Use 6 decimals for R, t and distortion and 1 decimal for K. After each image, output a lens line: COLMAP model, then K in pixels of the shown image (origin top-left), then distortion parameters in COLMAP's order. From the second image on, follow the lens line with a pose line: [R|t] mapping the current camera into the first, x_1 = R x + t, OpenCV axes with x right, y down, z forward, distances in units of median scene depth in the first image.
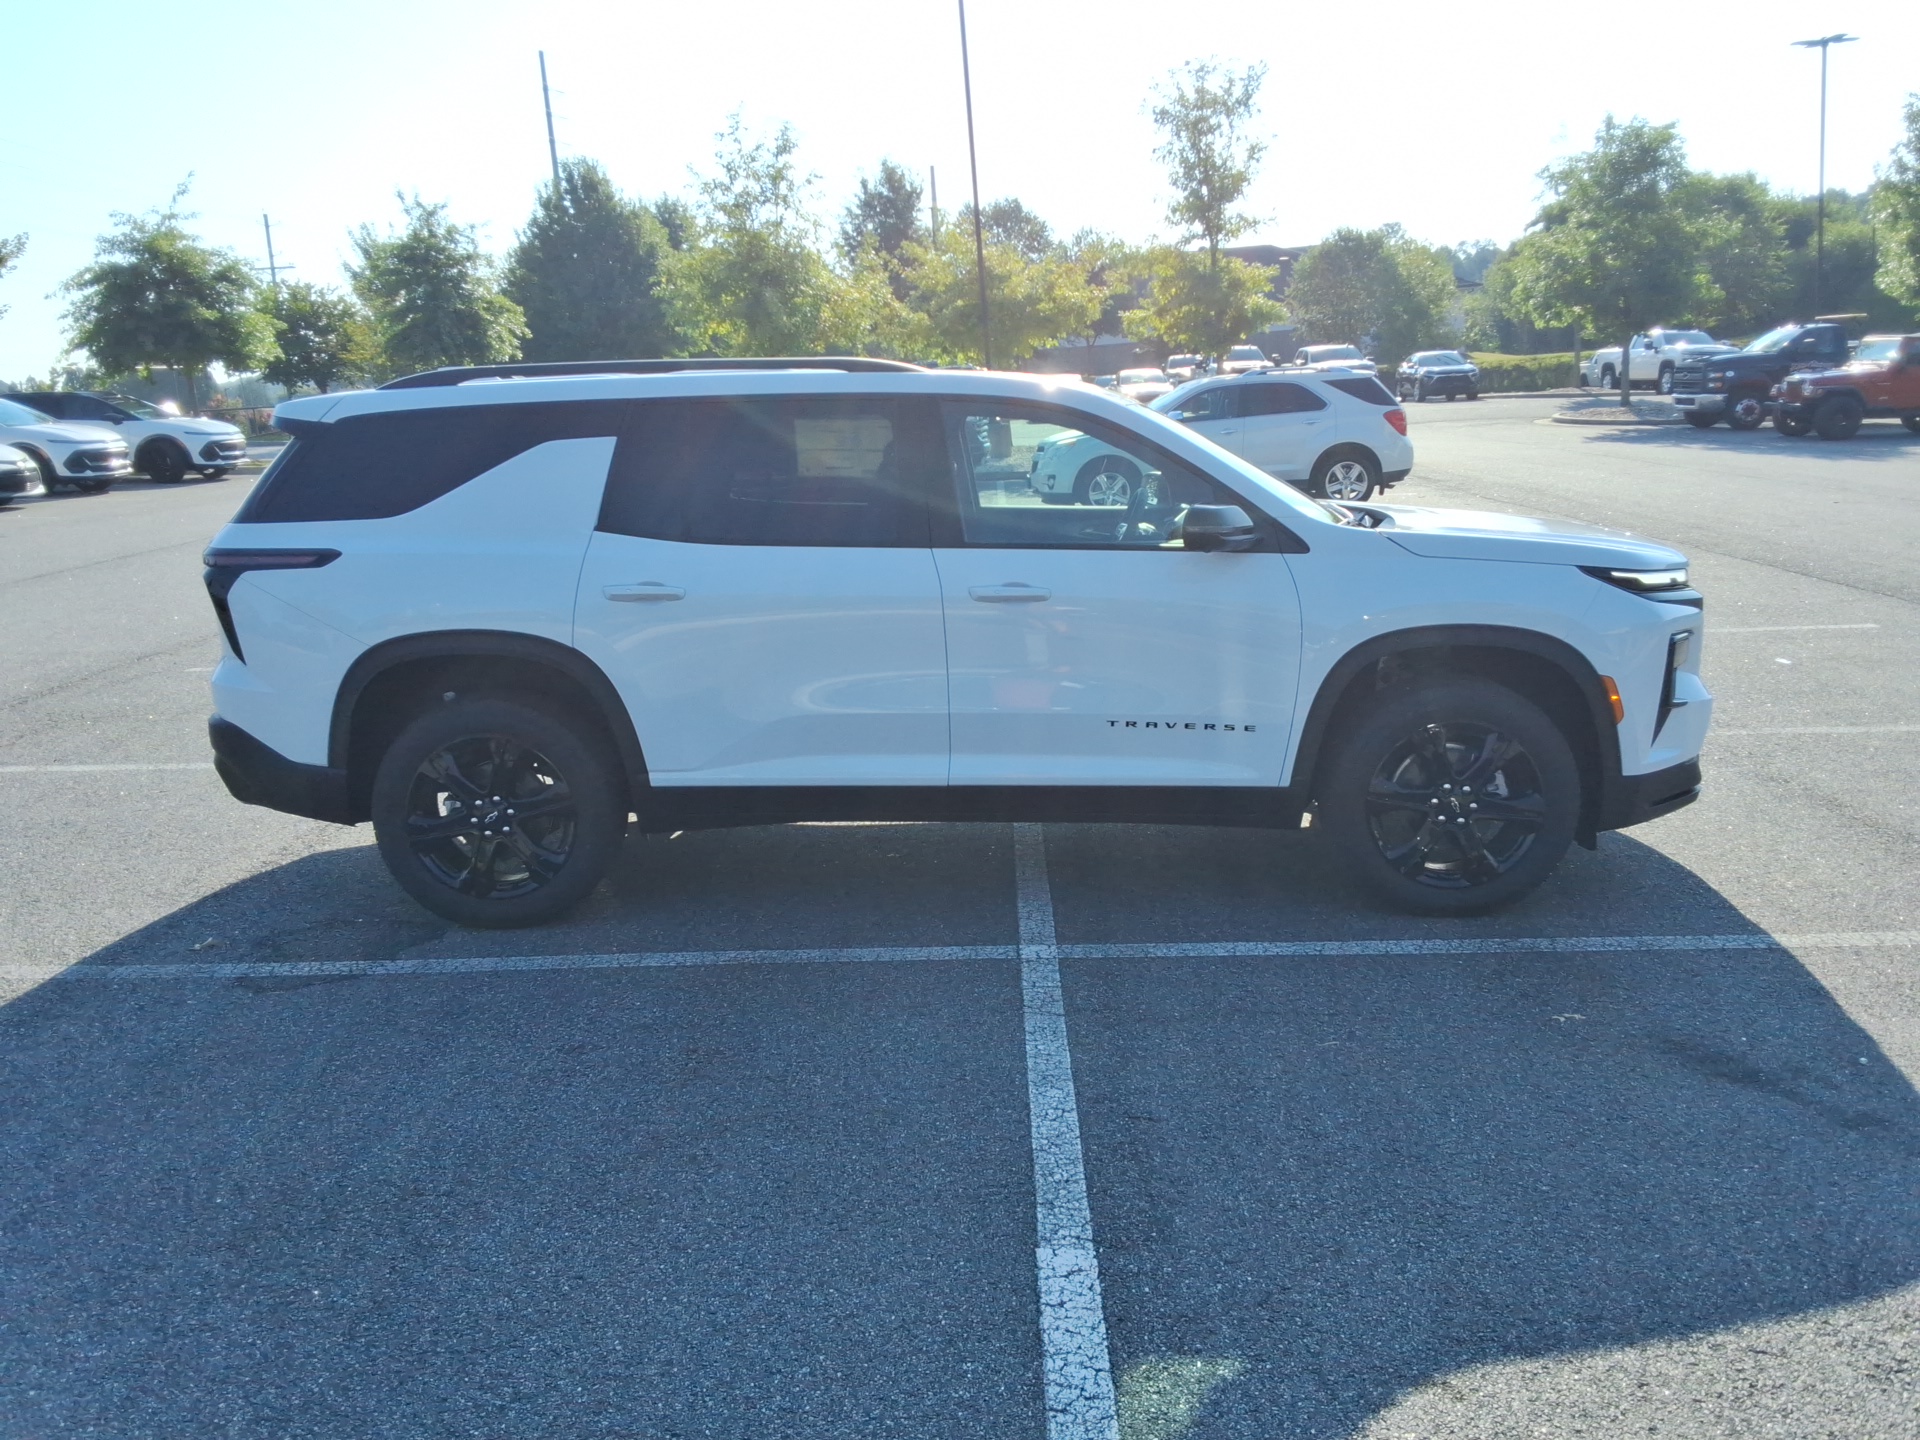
lens RADIAL K [[1547.0, 0, 962.8], [0, 1547.0, 728.2], [0, 0, 1]] dist [0.112526, -0.161518]
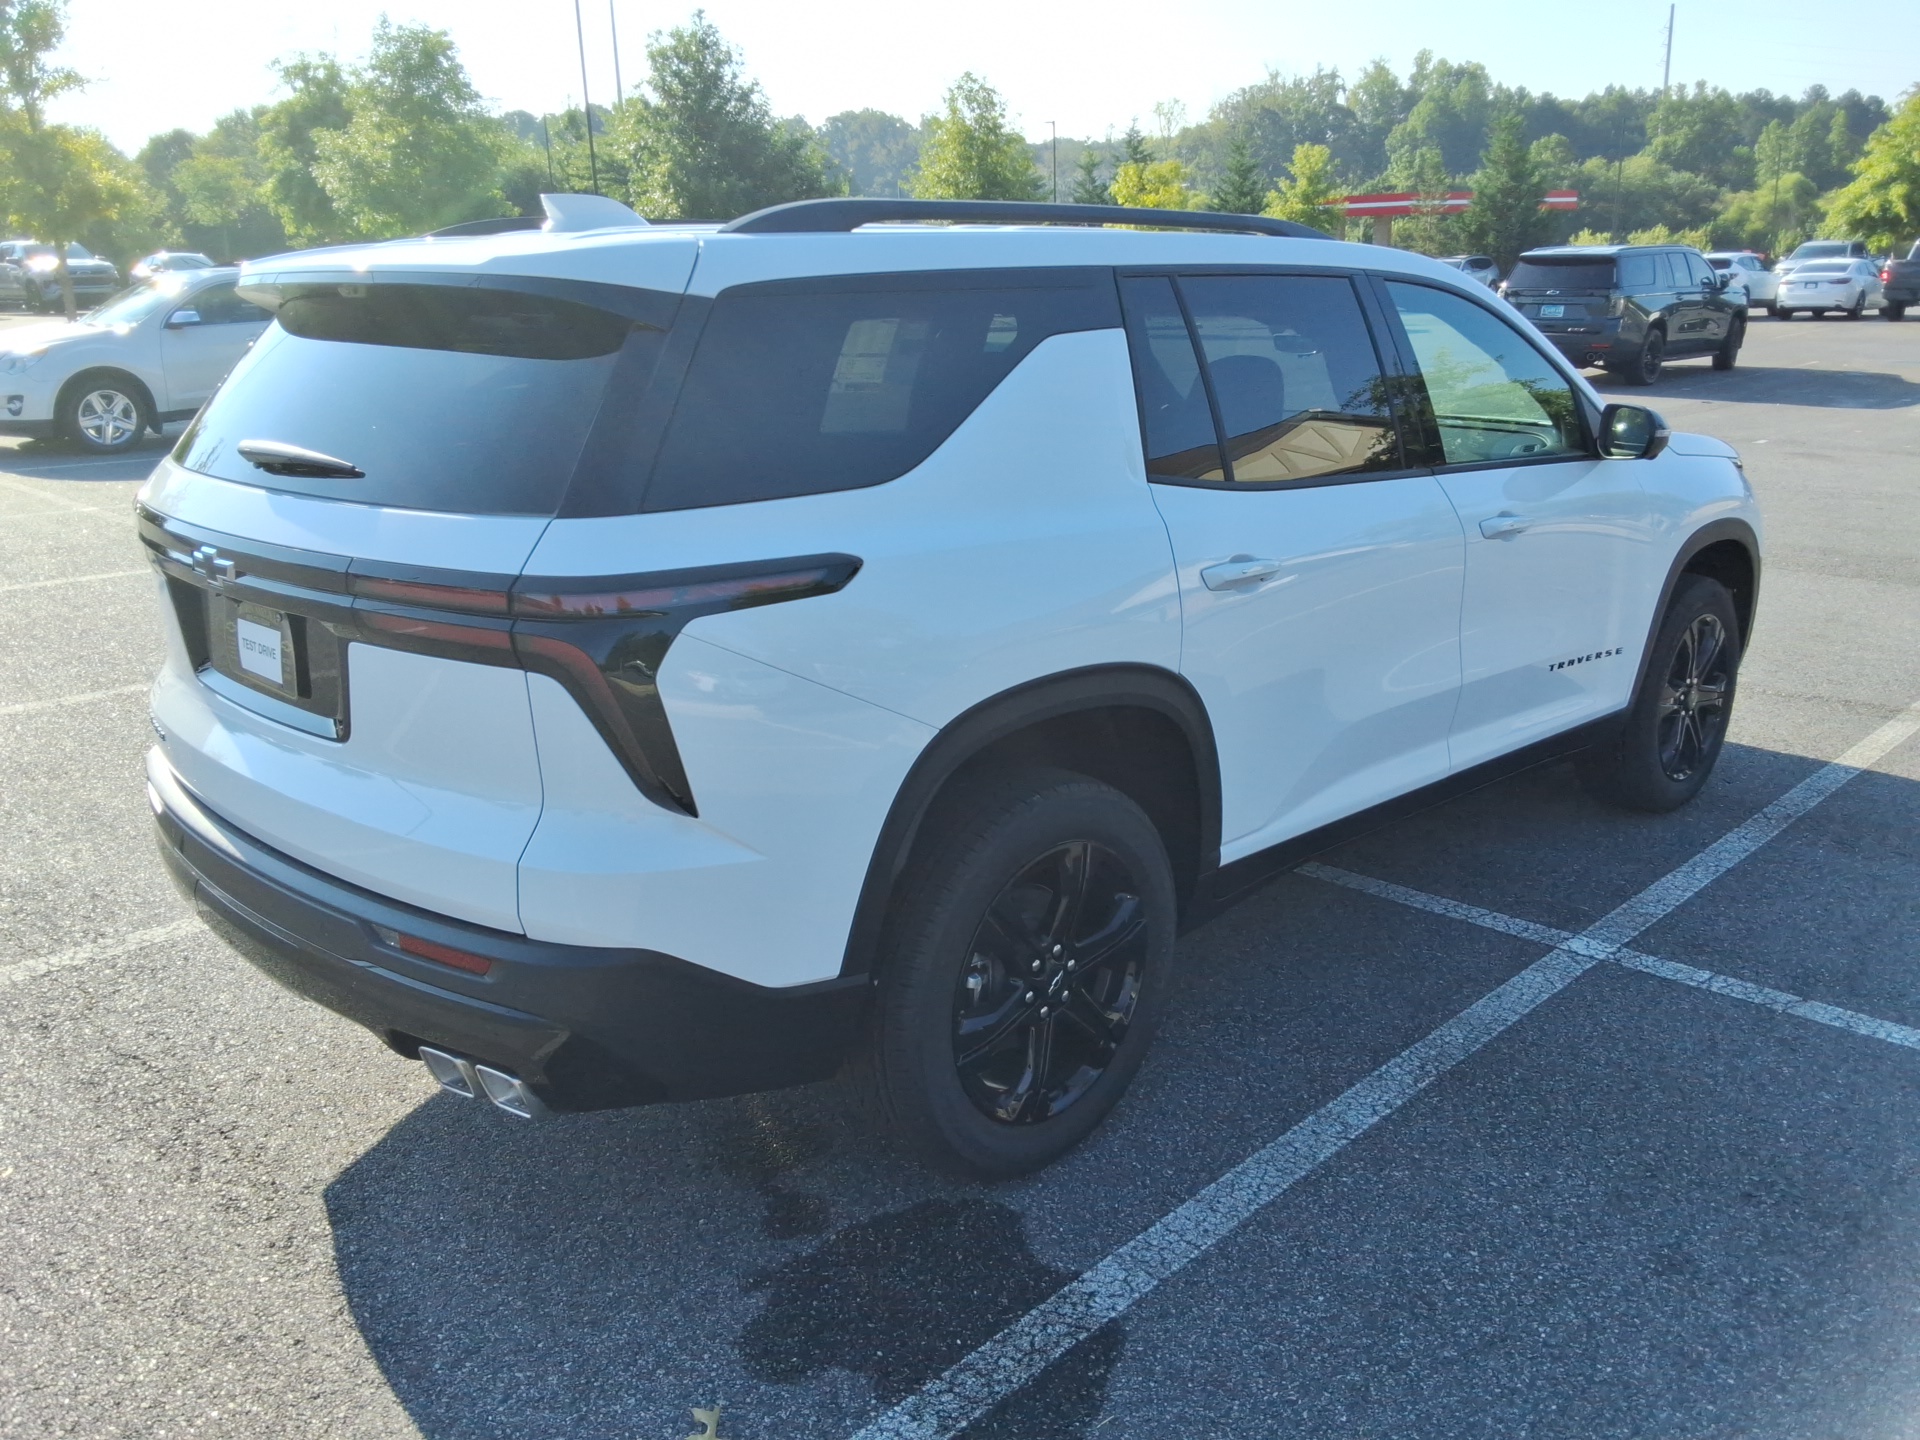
lens RADIAL K [[1547.0, 0, 960.4], [0, 1547.0, 724.8], [0, 0, 1]] dist [0.112526, -0.161518]
pose [[0.672582, -0.169800, 0.720278, -0.319560], [0.135035, 0.985139, 0.106146, -0.046165], [-0.727598, 0.025871, 0.685516, 0.271670]]
